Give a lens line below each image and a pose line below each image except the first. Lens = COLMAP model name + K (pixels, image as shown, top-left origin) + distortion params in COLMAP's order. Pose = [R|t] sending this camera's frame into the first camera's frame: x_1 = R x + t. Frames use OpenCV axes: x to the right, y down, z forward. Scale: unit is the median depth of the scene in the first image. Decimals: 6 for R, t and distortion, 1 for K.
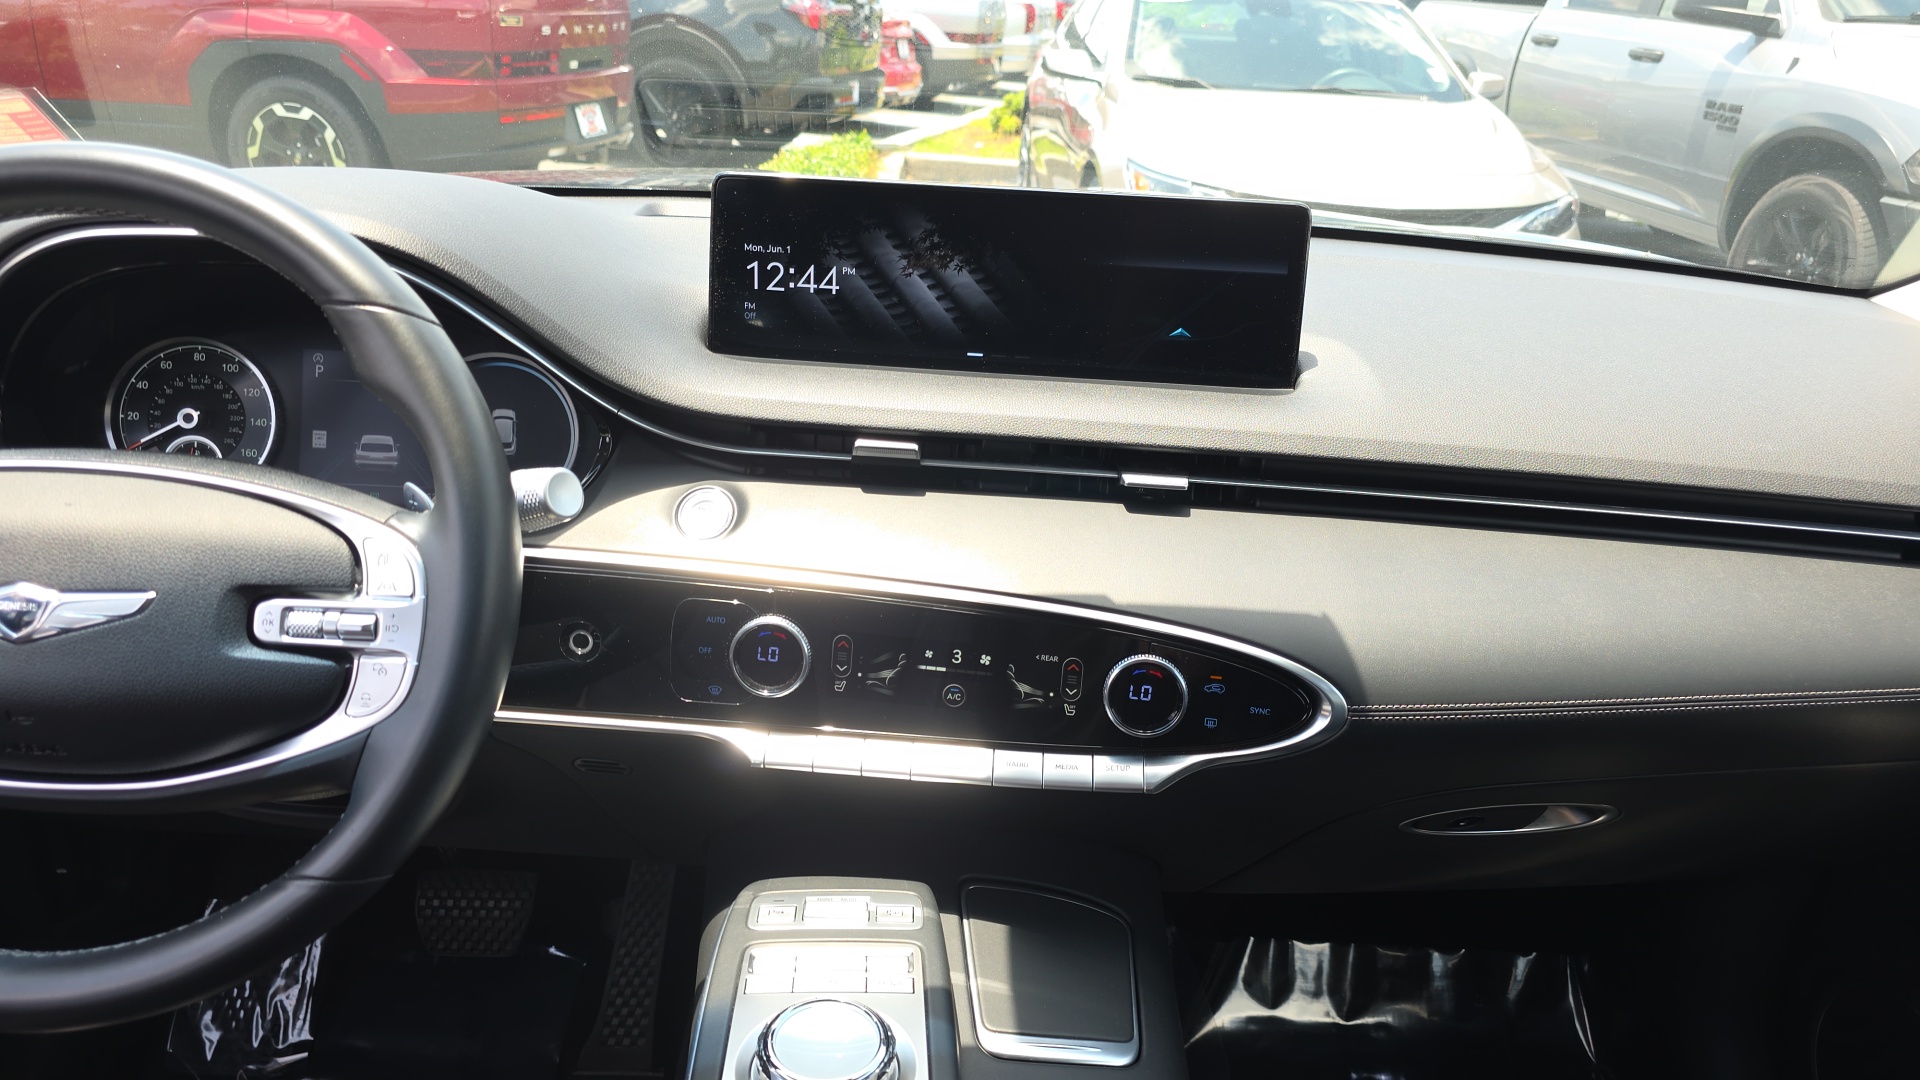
lens RADIAL K [[1313.6, 0, 954.3], [0, 1313.6, 539.3], [0, 0, 1]] dist [0.072681, -0.088815]
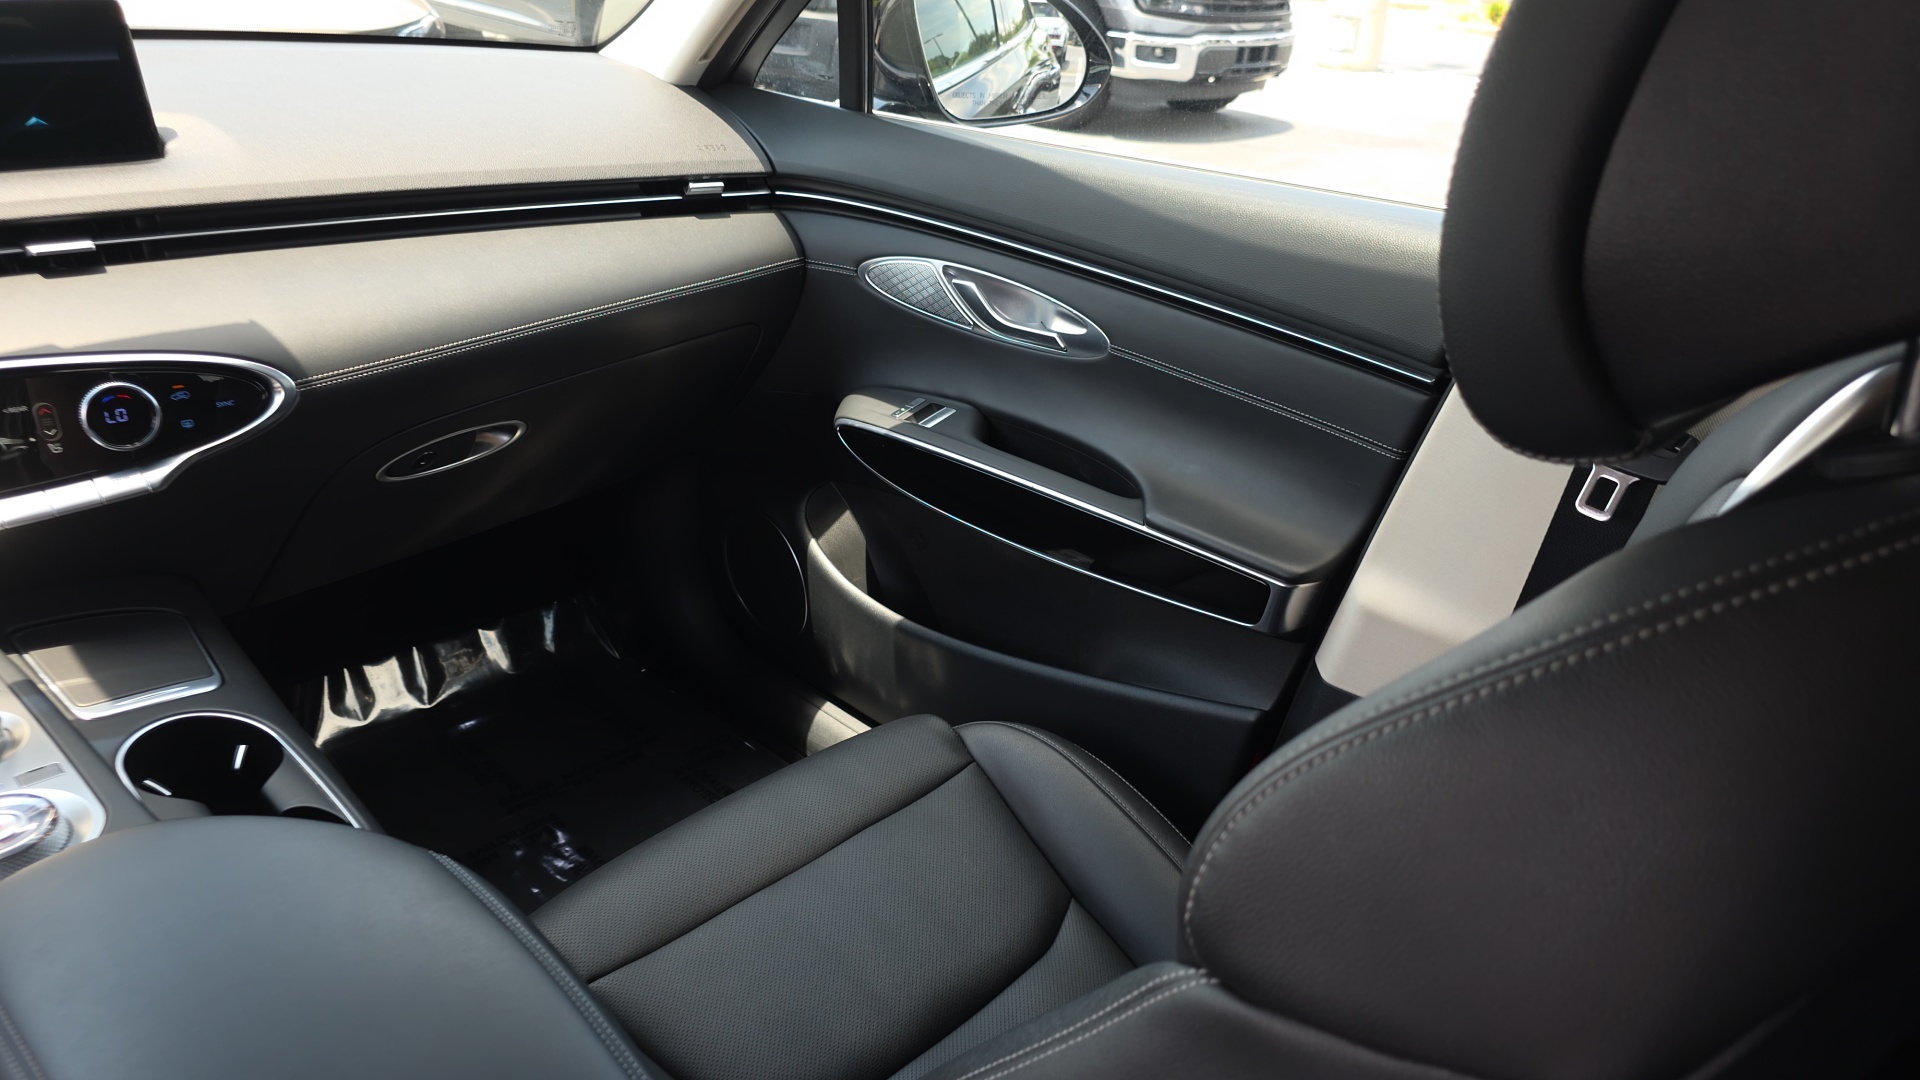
lens RADIAL K [[1314.1, 0, 1009.0], [0, 1314.1, 566.2], [0, 0, 1]] dist [0.000996, -0.005299]
pose [[0.695104, -0.332997, 0.637137, -0.091514], [0.240946, 0.942907, 0.229939, 0.146107], [-0.677330, -0.006316, 0.735652, -0.396444]]
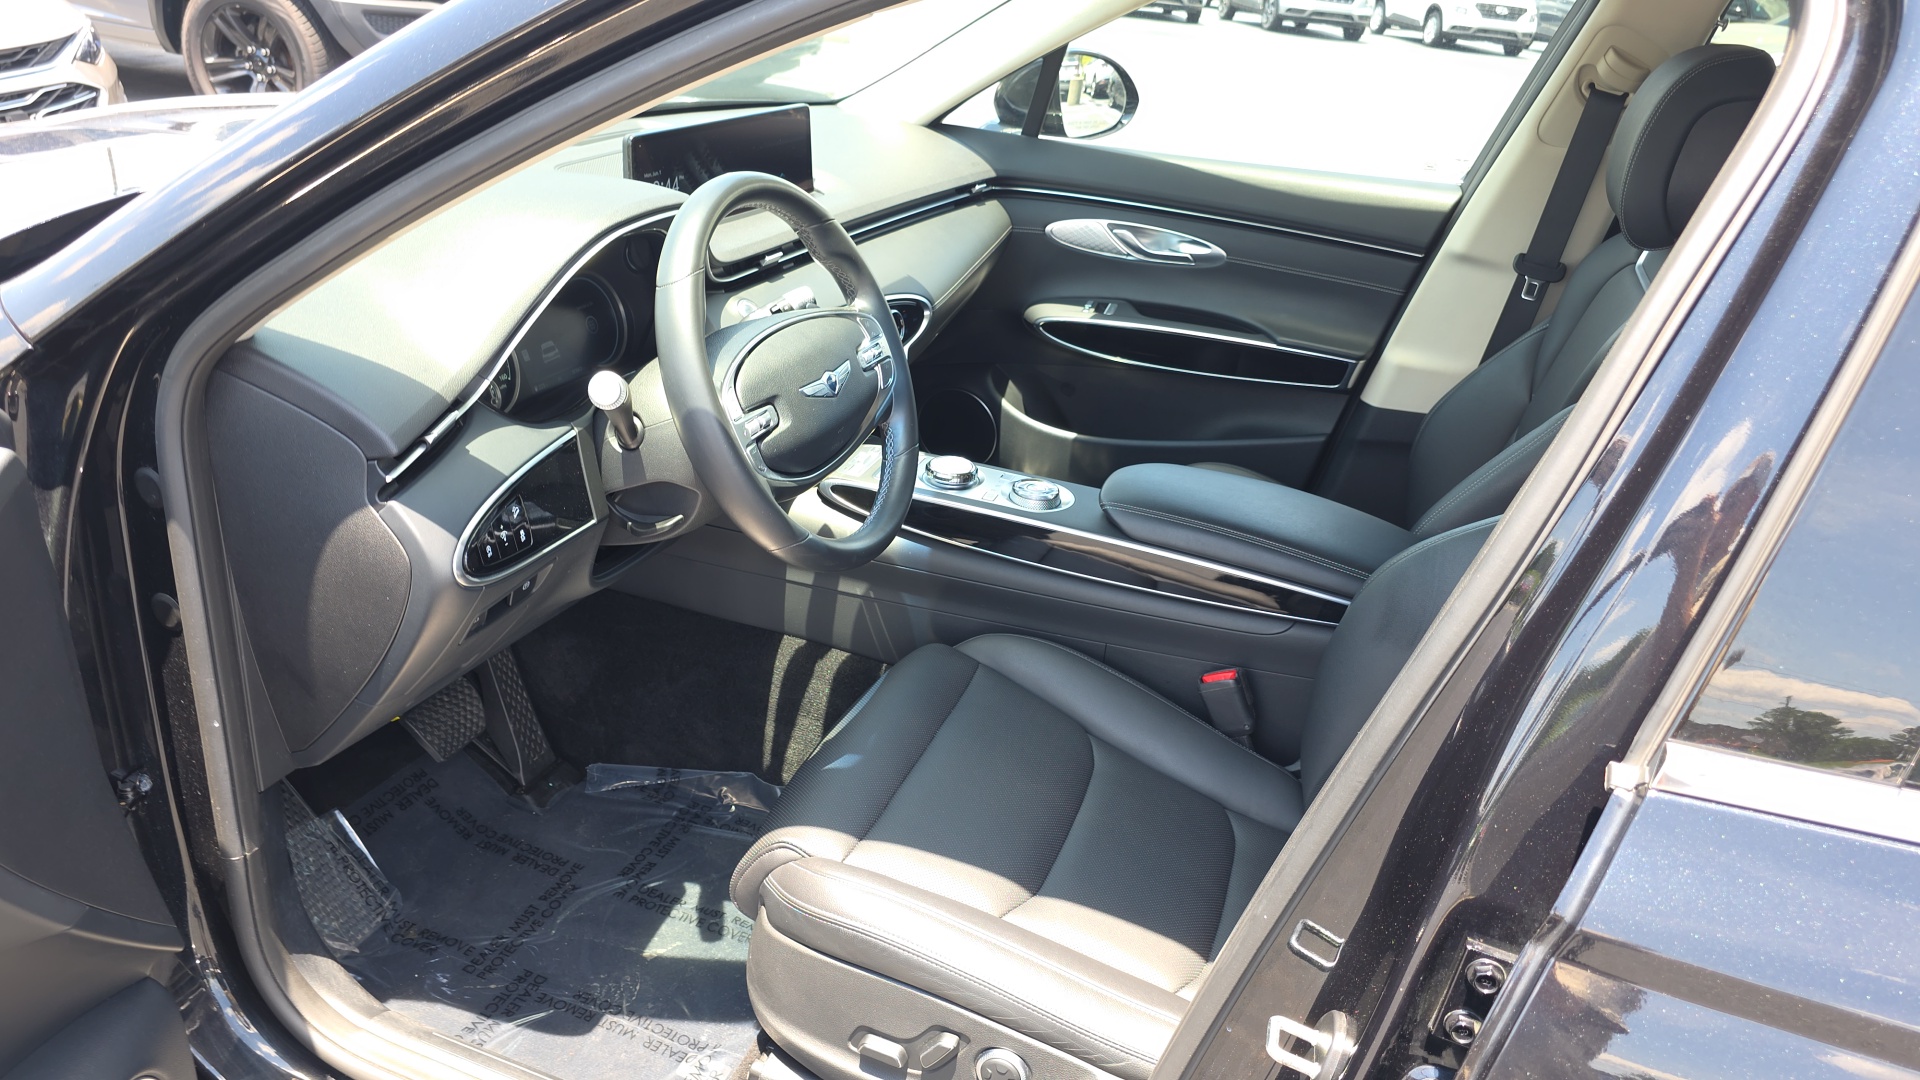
lens RADIAL K [[1264.2, 0, 952.6], [0, 1264.2, 571.5], [0, 0, 1]] dist [0.022735, -0.000230]
pose [[0.386743, -0.450395, 0.804720, -1.609343], [0.289334, 0.887821, 0.357853, -0.240308], [-0.875623, 0.094436, 0.473673, -0.115064]]
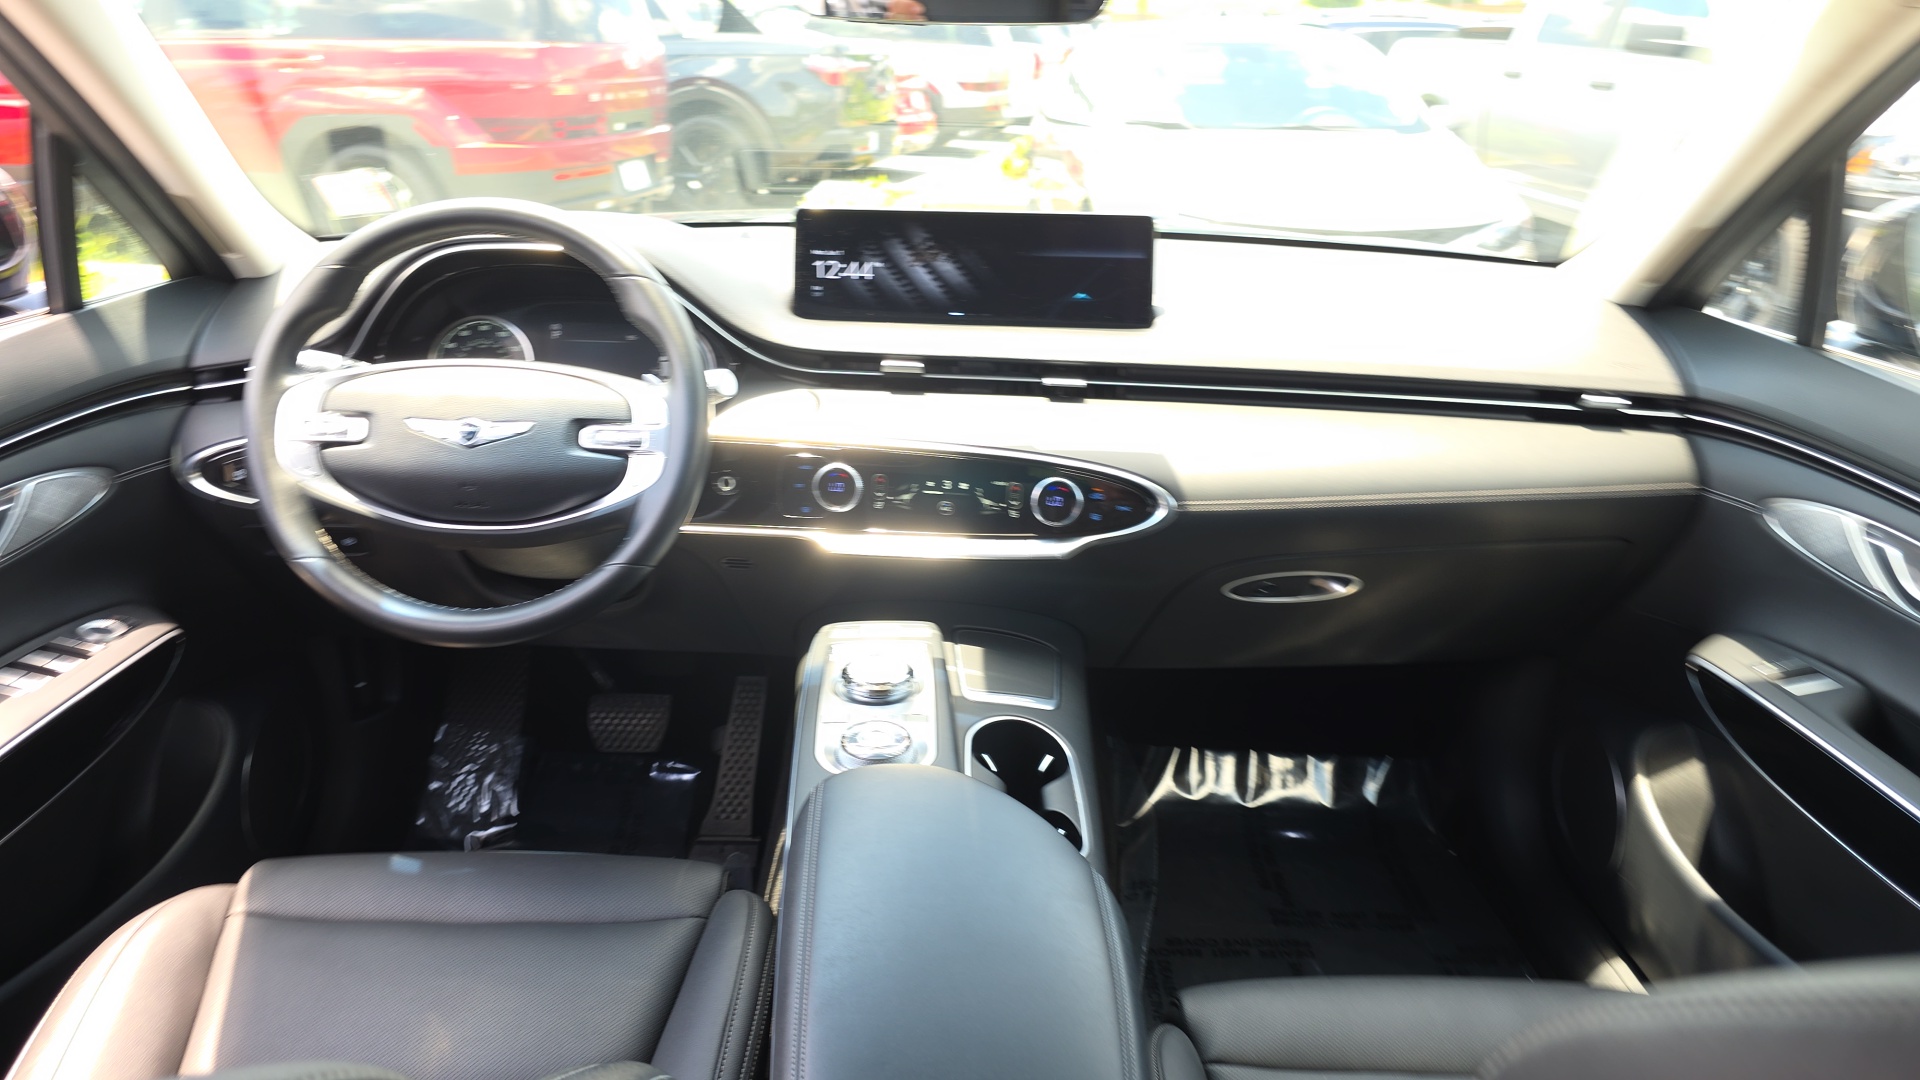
lens RADIAL K [[1305.5, 0, 950.5], [0, 1305.5, 542.8], [0, 0, 1]] dist [0.064264, -0.031321]
pose [[0.999465, -0.024349, -0.021817, 0.037028], [0.023775, 0.999374, -0.026191, 0.185337], [0.022441, 0.025659, 0.999419, -0.608505]]
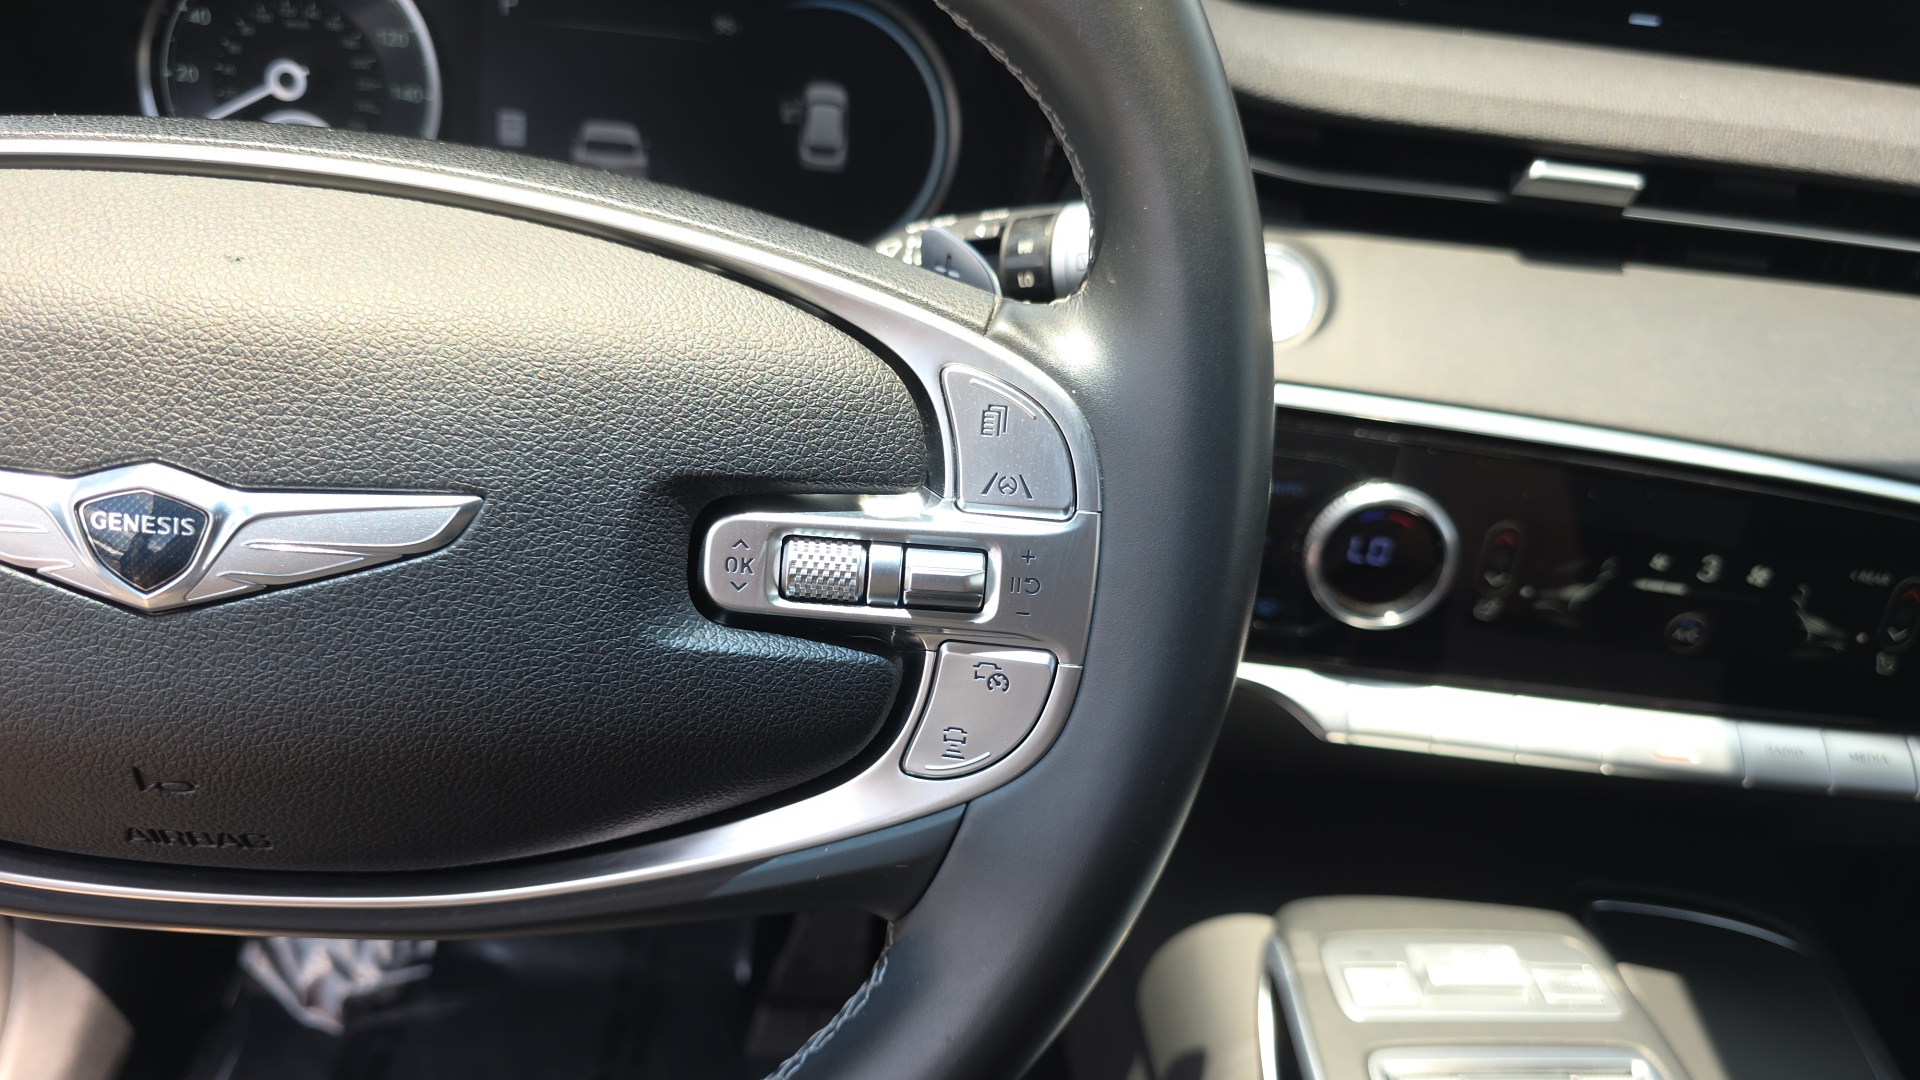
lens RADIAL K [[1372.0, 0, 955.9], [0, 1372.0, 565.3], [0, 0, 1]] dist [0.010479, -0.035720]
pose [[0.998876, 0.029864, 0.036813, -0.306609], [-0.036793, 0.978095, 0.204880, -0.019329], [-0.029888, -0.206005, 0.978095, 0.380157]]
